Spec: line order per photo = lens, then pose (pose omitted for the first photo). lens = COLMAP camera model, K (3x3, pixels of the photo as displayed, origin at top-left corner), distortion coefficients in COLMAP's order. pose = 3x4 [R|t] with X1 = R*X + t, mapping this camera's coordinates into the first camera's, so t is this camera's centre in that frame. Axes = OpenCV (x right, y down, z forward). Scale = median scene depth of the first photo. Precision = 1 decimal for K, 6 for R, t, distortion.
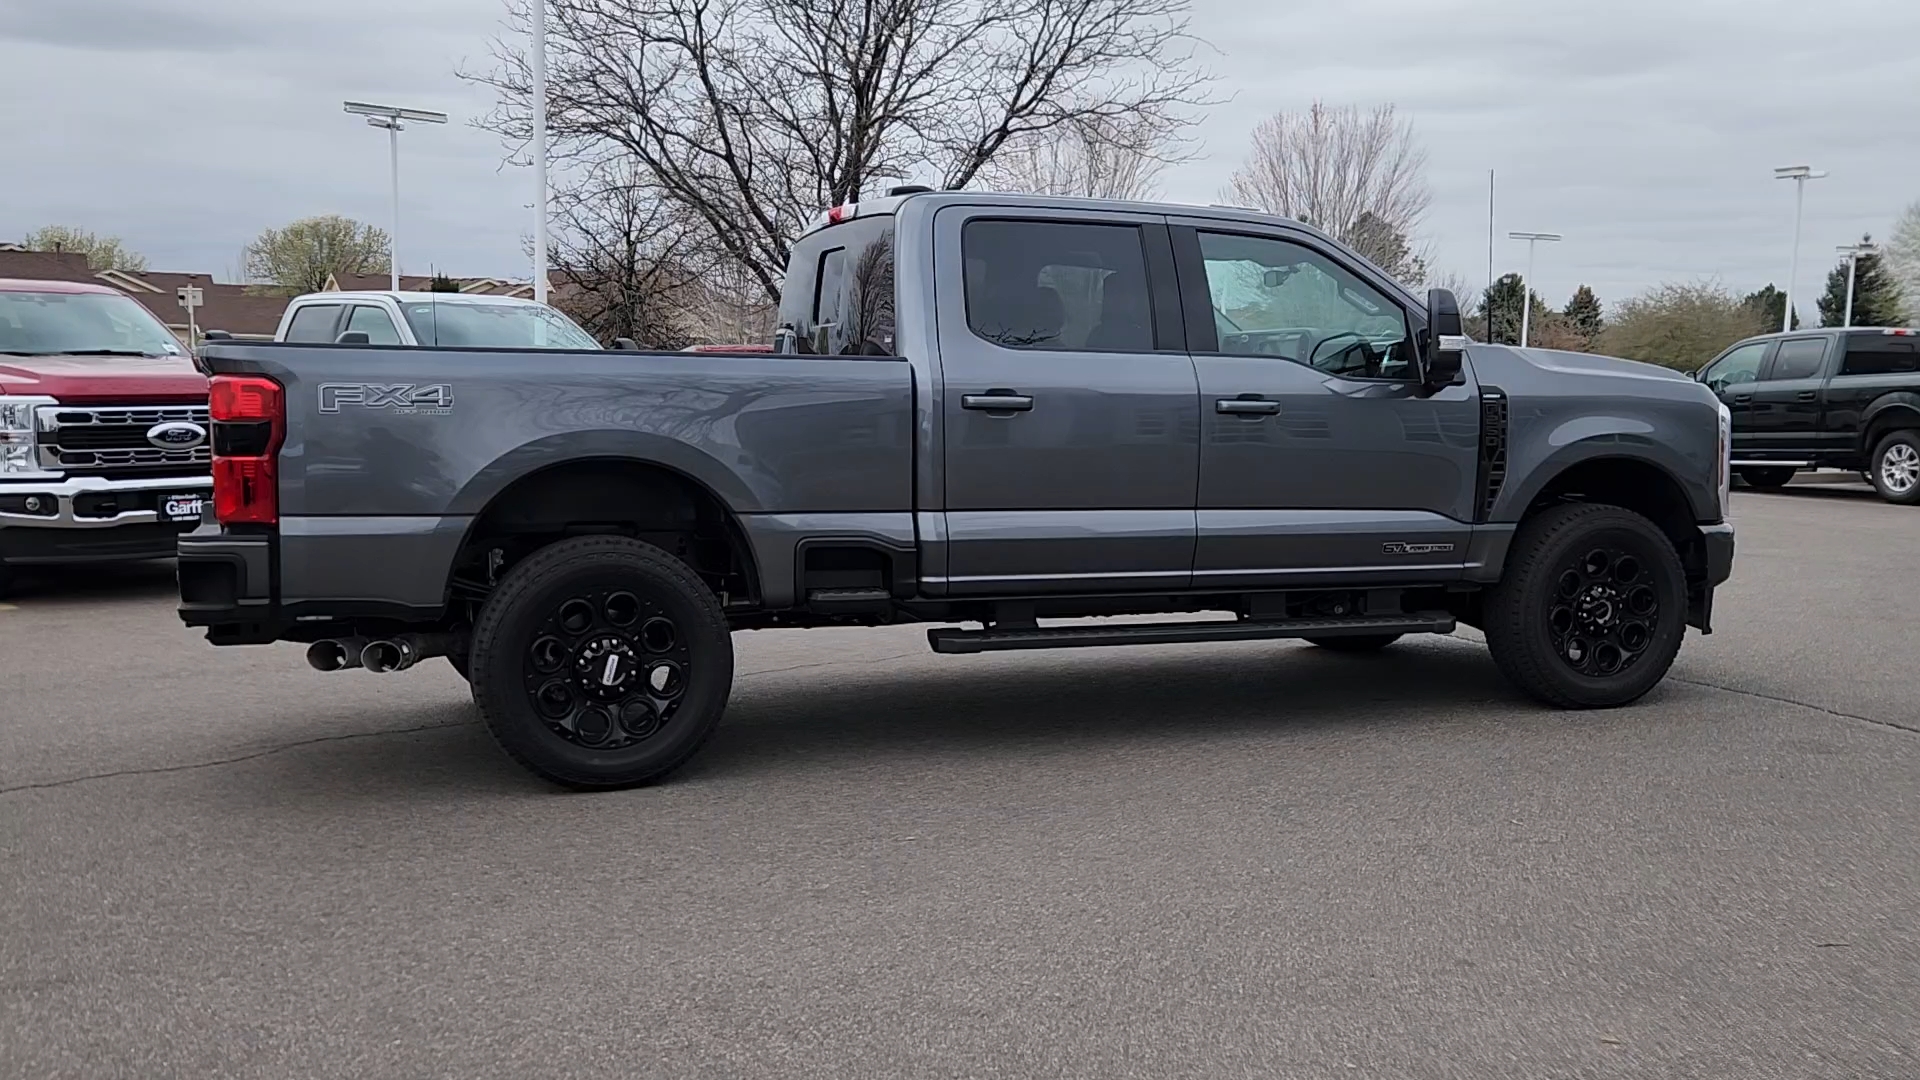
lens RADIAL K [[1764.4, 0, 946.3], [0, 1764.4, 541.8], [0, 0, 1]] dist [0.035982, -0.015185]
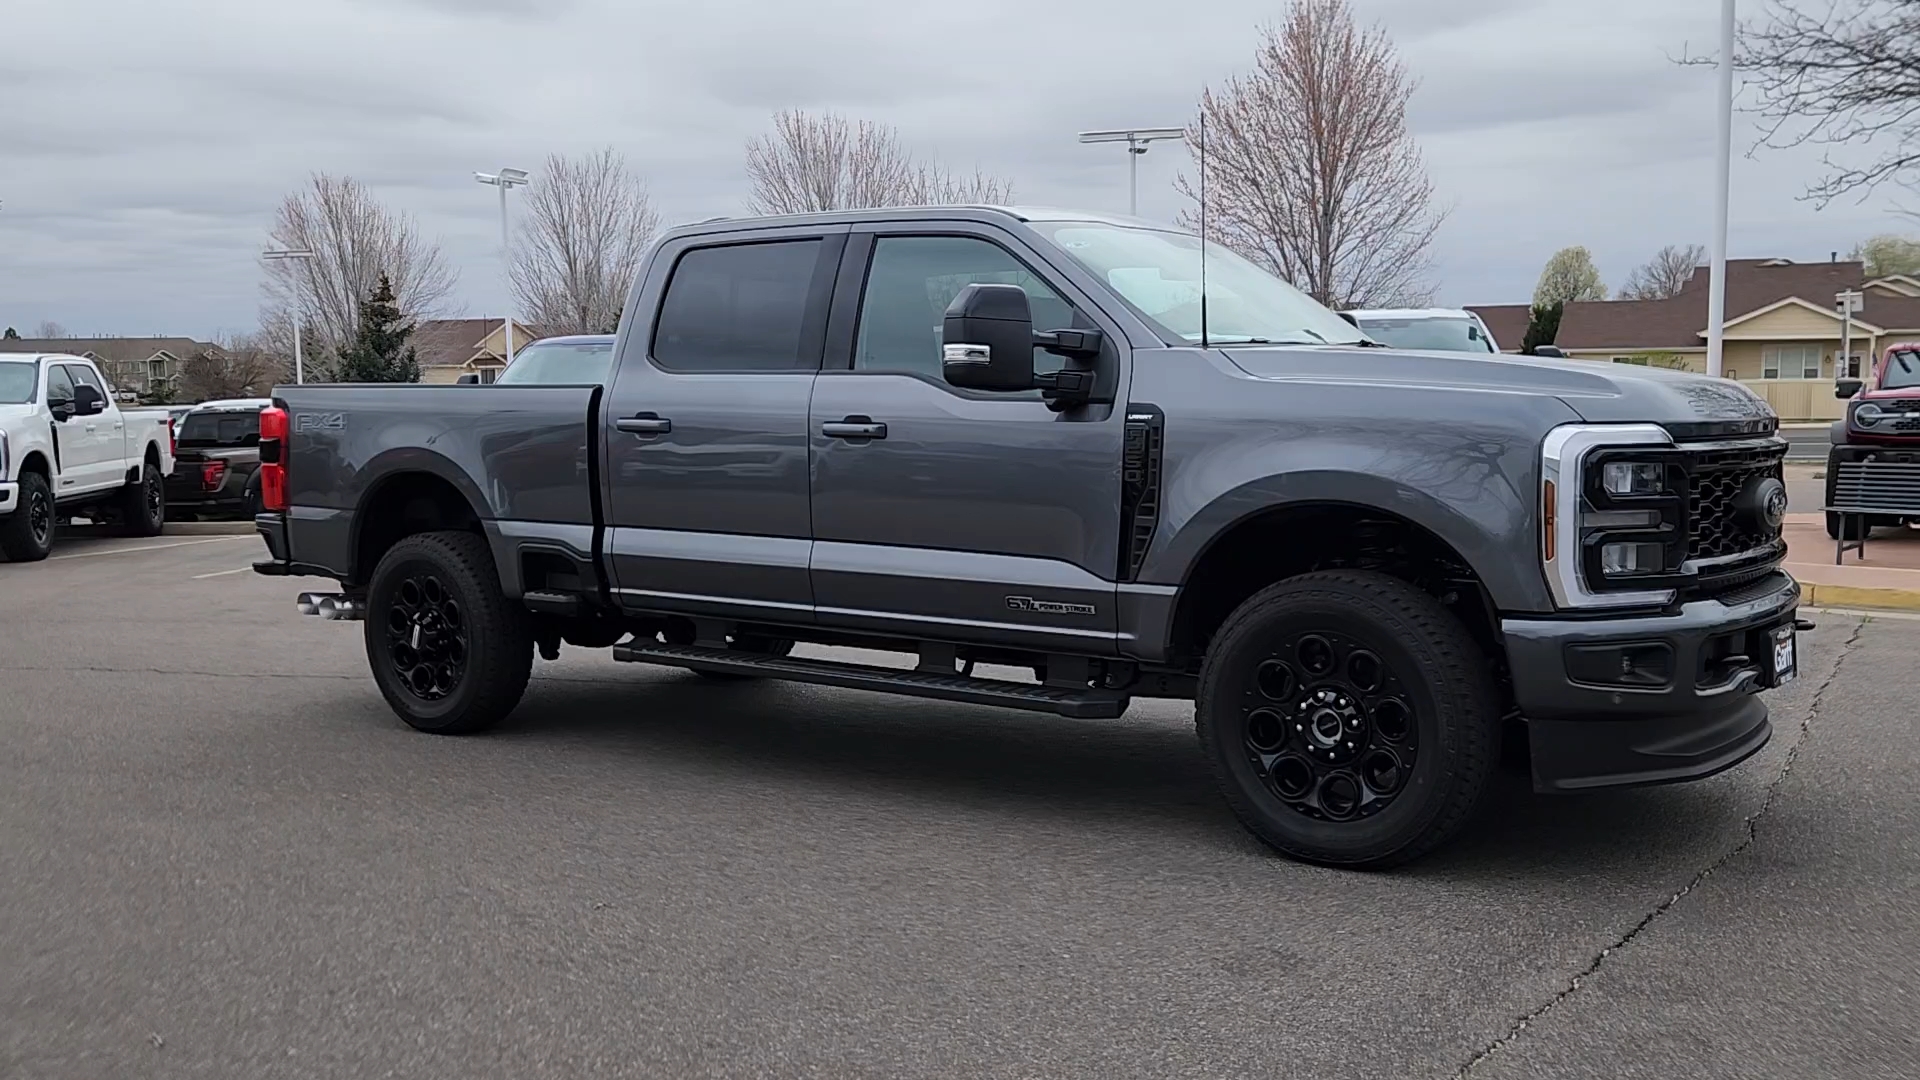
lens RADIAL K [[1764.4, 0, 946.3], [0, 1764.4, 541.8], [0, 0, 1]] dist [0.035982, -0.015185]
pose [[0.547003, 0.055863, -0.835265, 0.890378], [-0.059995, 0.997821, 0.027444, -0.044066], [0.834978, 0.035100, 0.549162, 0.512024]]
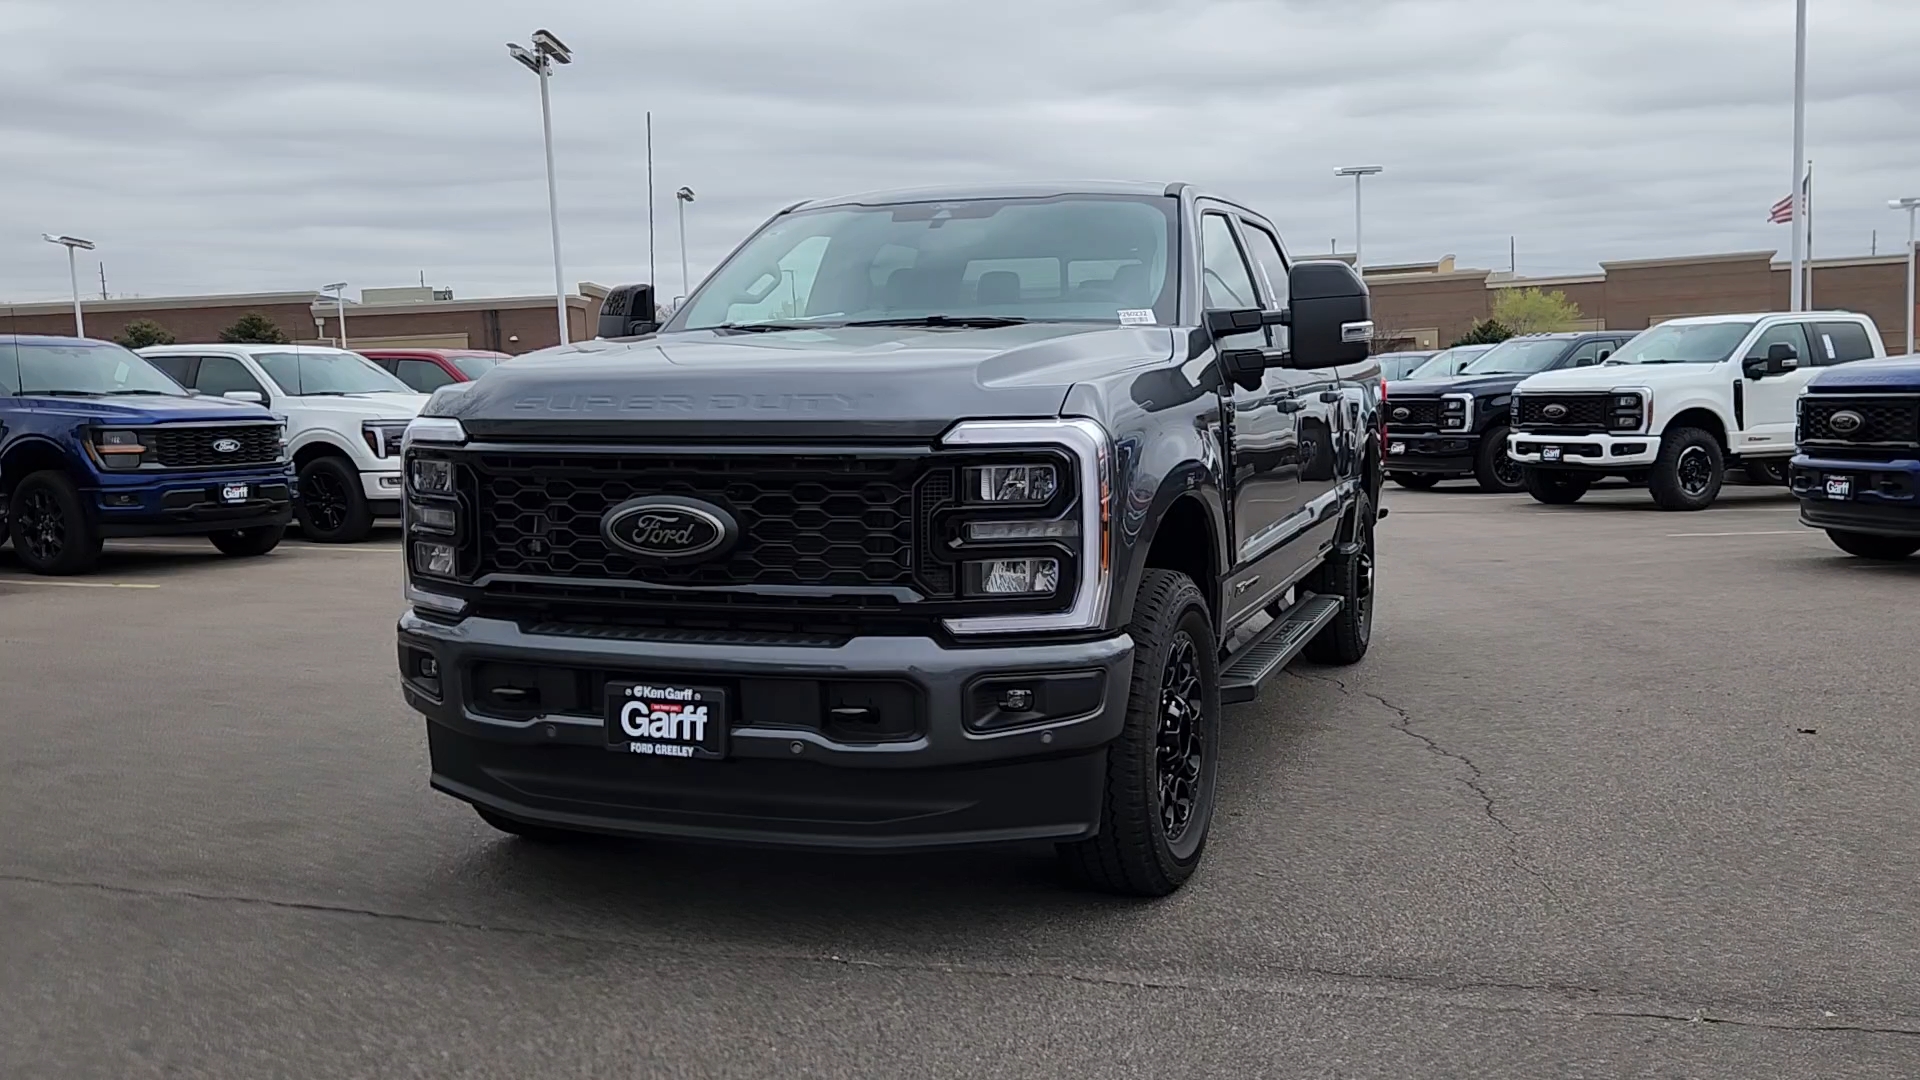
lens RADIAL K [[1764.4, 0, 946.3], [0, 1764.4, 541.8], [0, 0, 1]] dist [0.035982, -0.015185]
pose [[-0.645865, 0.073503, -0.759905, 0.841173], [-0.057443, 0.987854, 0.144374, -0.144087], [0.761288, 0.136898, -0.633798, 1.637962]]
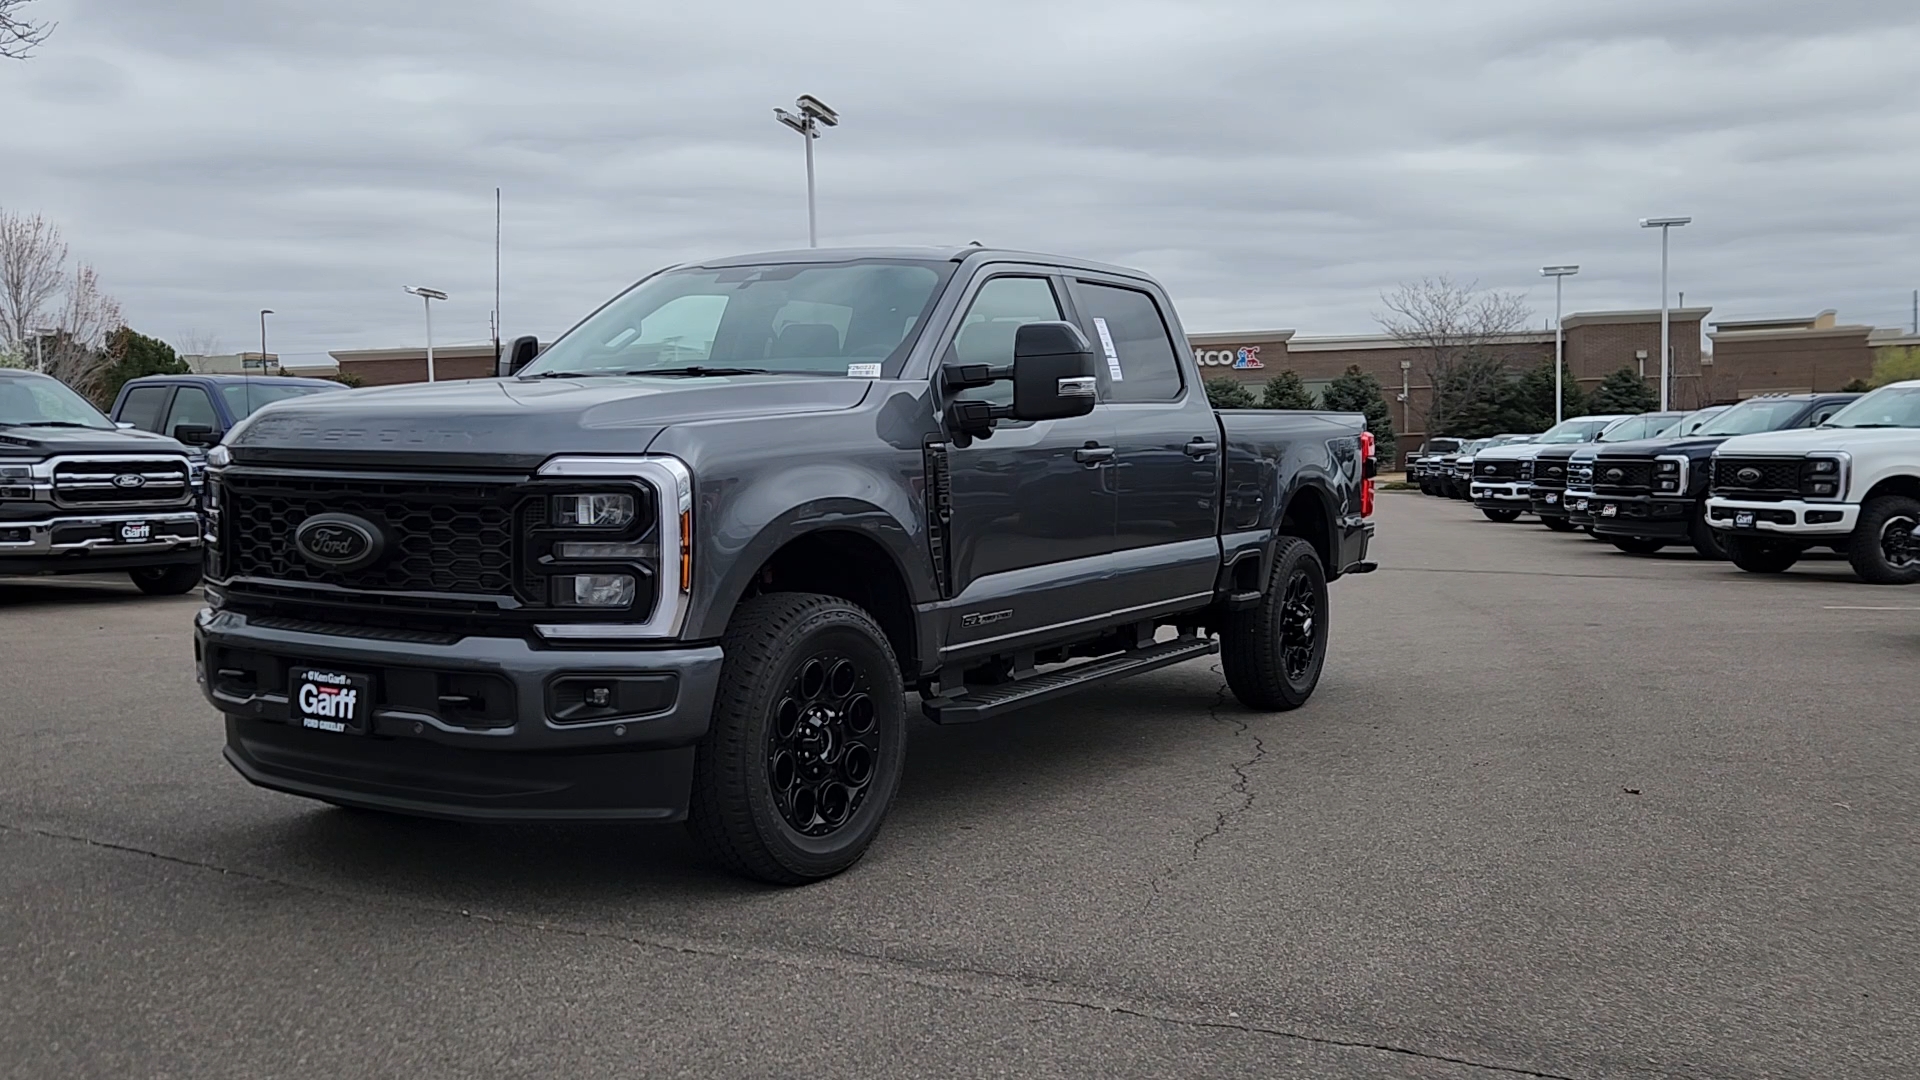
lens RADIAL K [[1764.4, 0, 946.3], [0, 1764.4, 541.8], [0, 0, 1]] dist [0.035982, -0.015185]
pose [[-0.781068, 0.029284, -0.623758, 0.707070], [-0.065258, 0.989602, 0.128175, -0.163469], [0.621026, 0.140819, -0.771036, 1.883806]]
